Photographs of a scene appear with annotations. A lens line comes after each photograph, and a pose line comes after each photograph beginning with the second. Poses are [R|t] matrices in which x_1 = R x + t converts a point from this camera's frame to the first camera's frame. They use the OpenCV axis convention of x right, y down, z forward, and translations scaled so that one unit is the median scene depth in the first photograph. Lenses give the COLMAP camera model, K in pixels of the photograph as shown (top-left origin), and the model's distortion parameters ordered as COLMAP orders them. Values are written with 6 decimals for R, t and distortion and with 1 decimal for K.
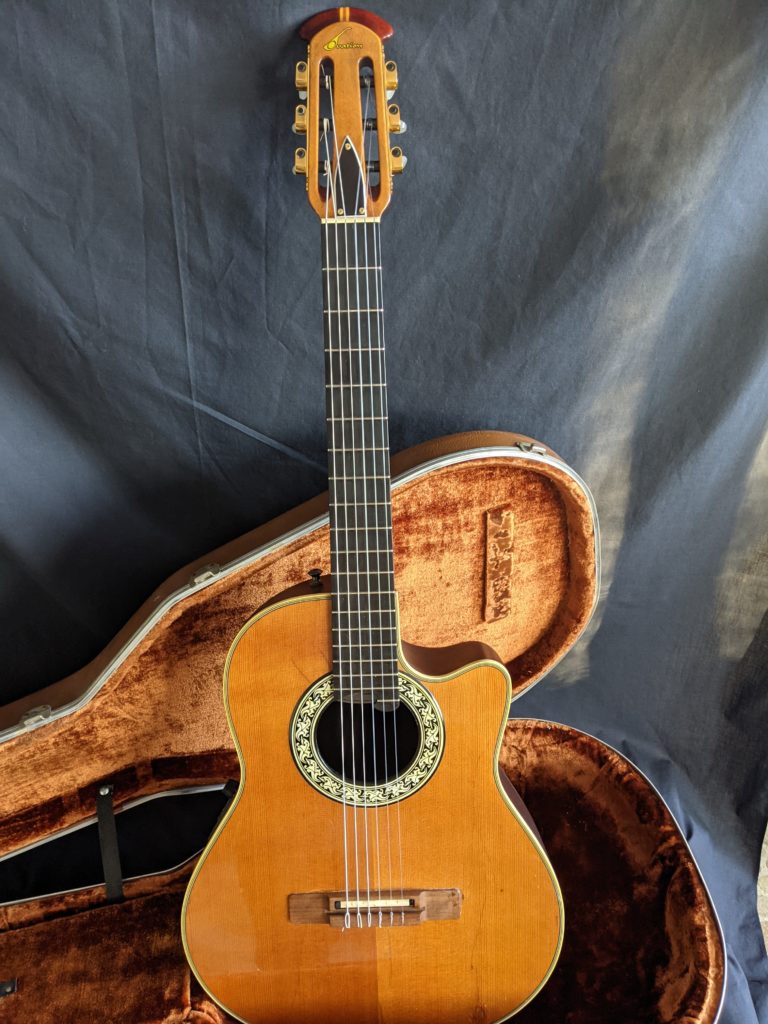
lens RADIAL K [[819.9, 0, 384.0], [0, 819.9, 512.0], [0, 0, 1]] dist [0.061556, -0.104659]
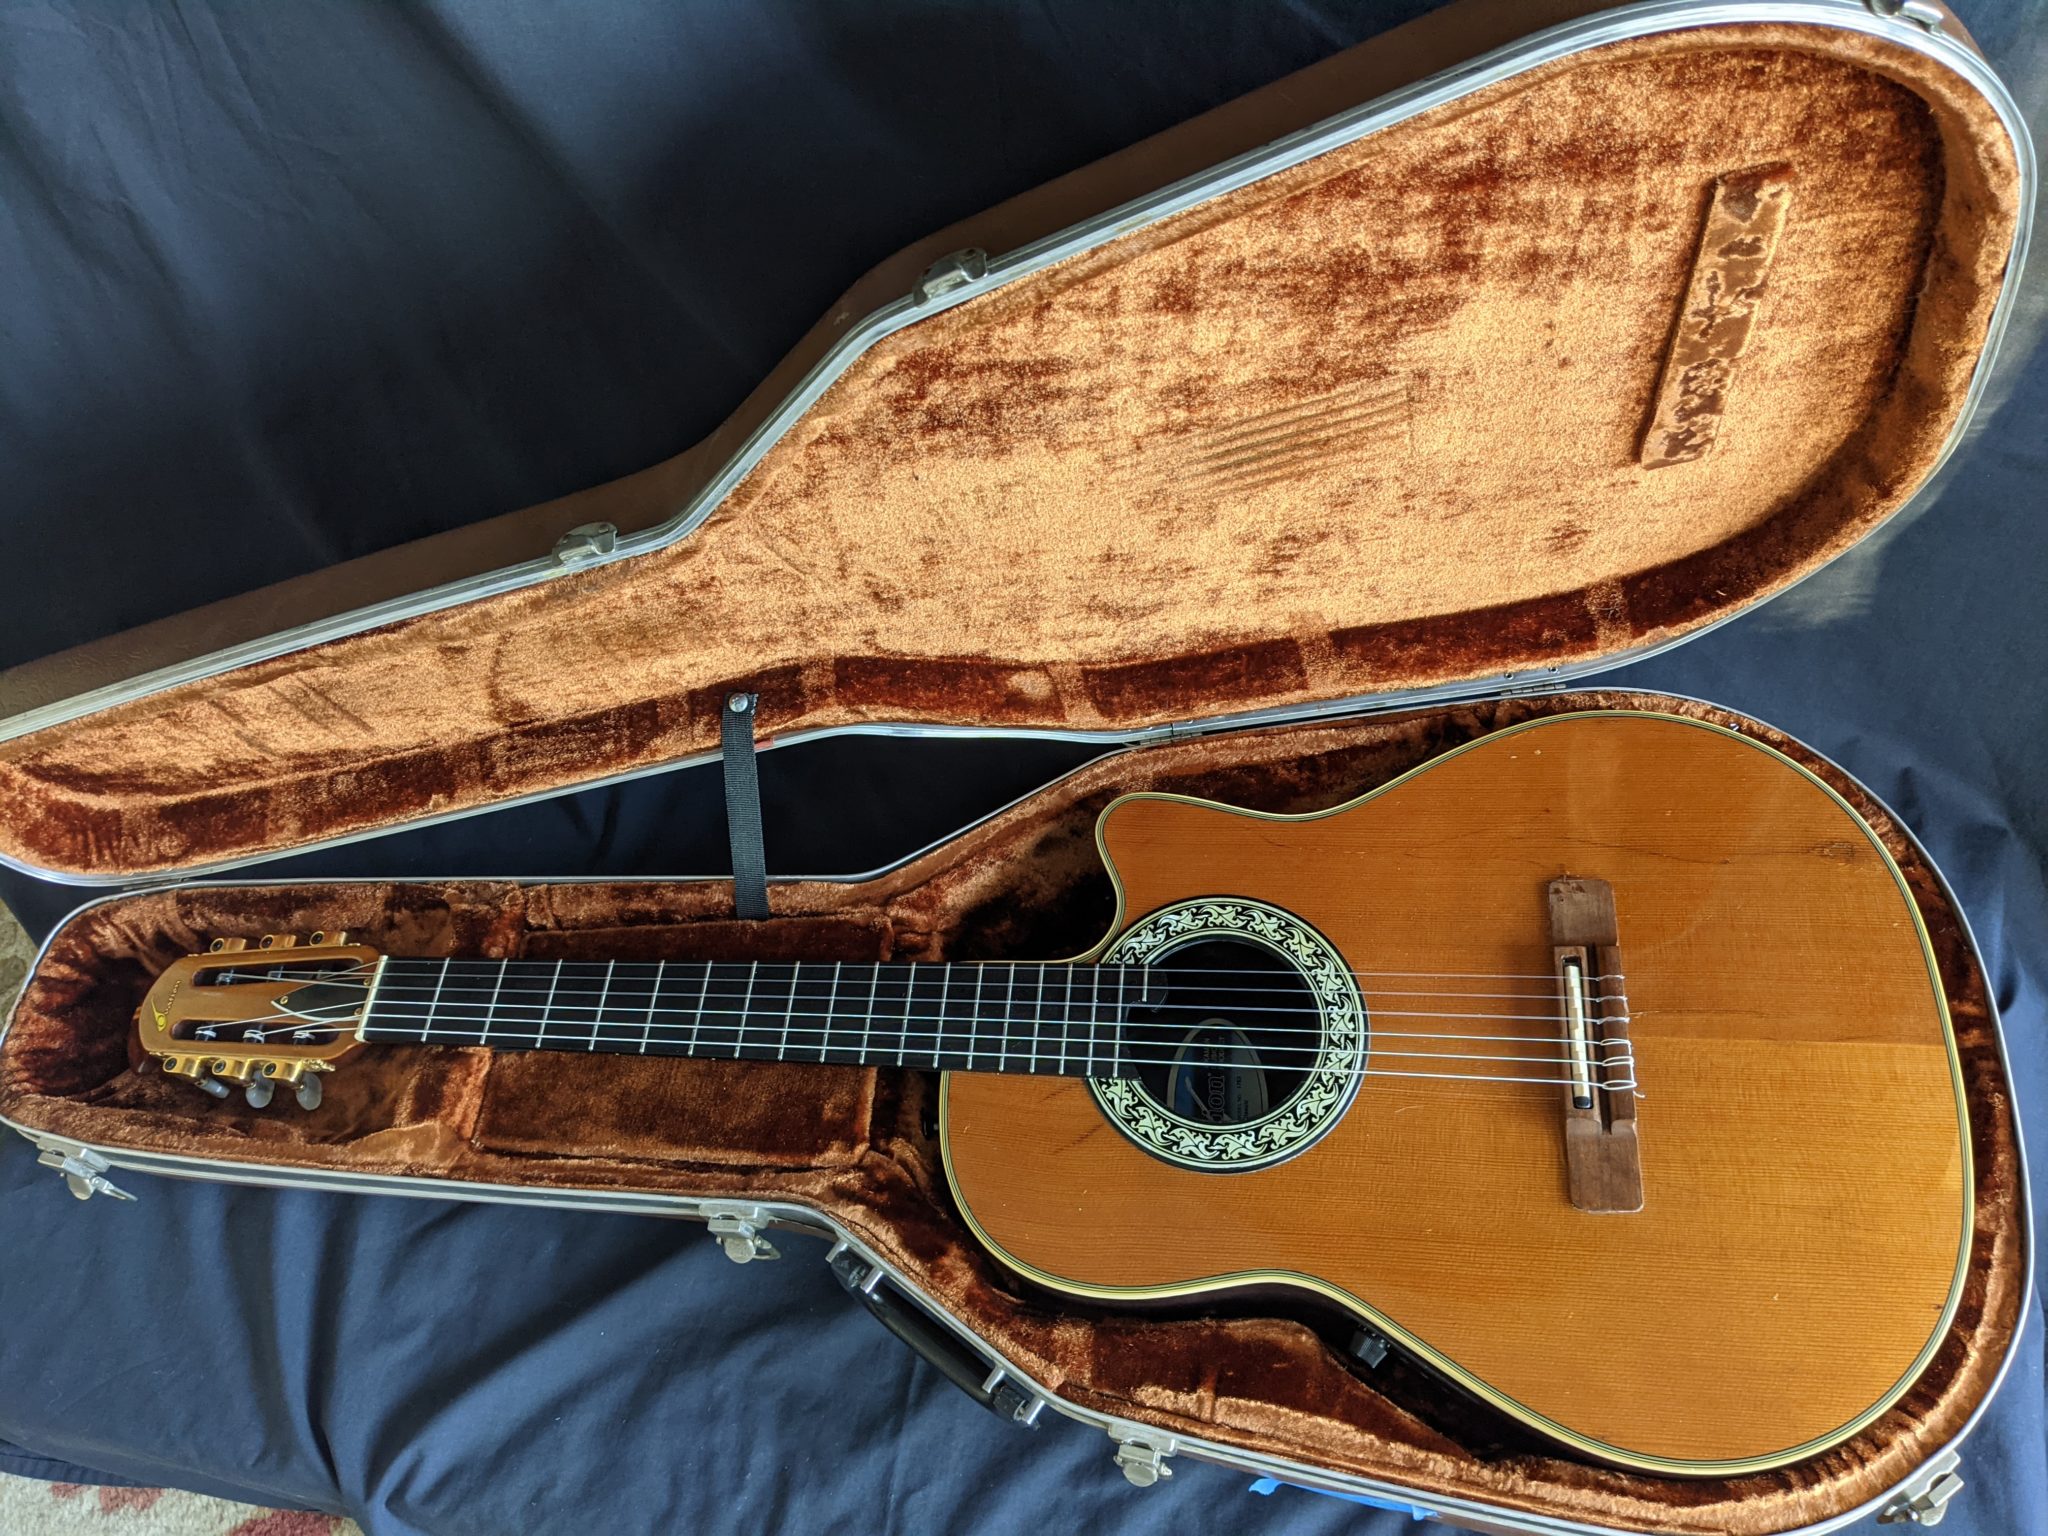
lens RADIAL K [[1639.8, 0, 1047.5], [0, 1639.8, 772.5], [0, 0, 1]] dist [0.061556, -0.104659]
pose [[0.970685, 0.171246, -0.168659, 0.005497], [-0.093370, 0.915252, 0.391913, -0.019408], [0.221479, -0.364676, 0.904411, 0.170219]]
